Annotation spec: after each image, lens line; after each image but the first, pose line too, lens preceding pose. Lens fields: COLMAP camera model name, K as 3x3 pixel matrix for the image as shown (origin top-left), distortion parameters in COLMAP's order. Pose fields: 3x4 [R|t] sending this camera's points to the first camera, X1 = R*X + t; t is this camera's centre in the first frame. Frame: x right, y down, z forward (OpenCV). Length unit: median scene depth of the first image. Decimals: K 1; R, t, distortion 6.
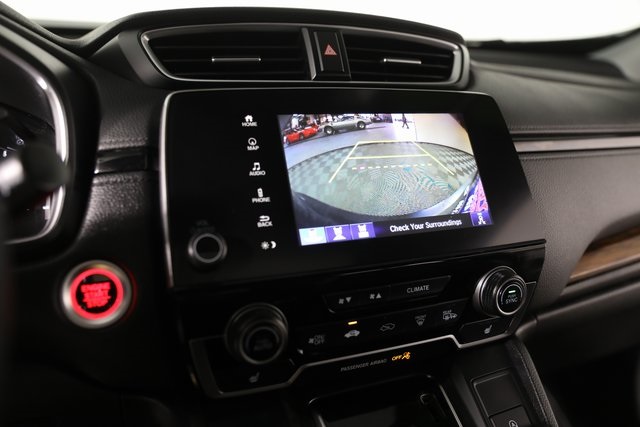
lens RADIAL K [[488.5, 0, 319.2], [0, 488.5, 215.5], [0, 0, 1]] dist [-0.048859, 0.021059]
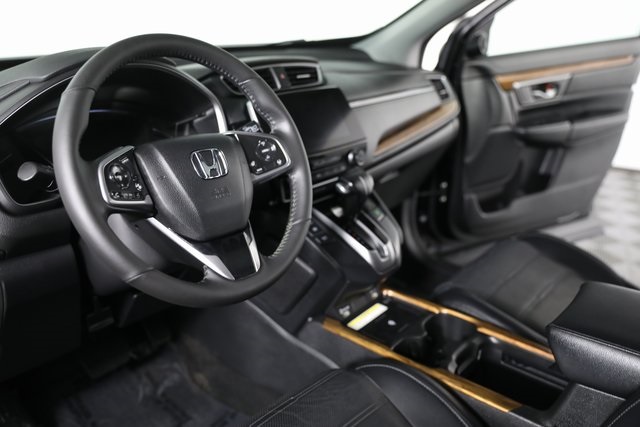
lens RADIAL K [[543.4, 0, 314.8], [0, 543.4, 222.1], [0, 0, 1]] dist [-0.034942, 0.033424]
pose [[0.882274, -0.199020, 0.426596, -1.362193], [0.173473, 0.979912, 0.098386, 0.181784], [-0.437608, -0.012800, 0.899075, -1.870364]]
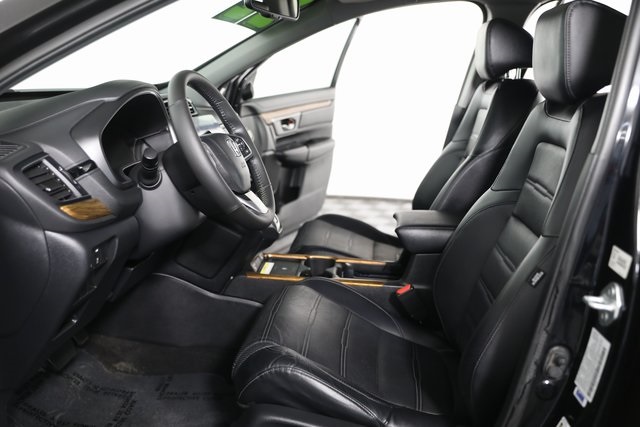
lens RADIAL K [[585.5, 0, 316.6], [0, 585.5, 213.2], [0, 0, 1]] dist [-0.055609, 0.000000]
pose [[0.445268, -0.222267, 0.867372, -3.943336], [0.269032, 0.957151, 0.107165, 0.234307], [-0.854024, 0.185634, 0.485986, -1.976033]]
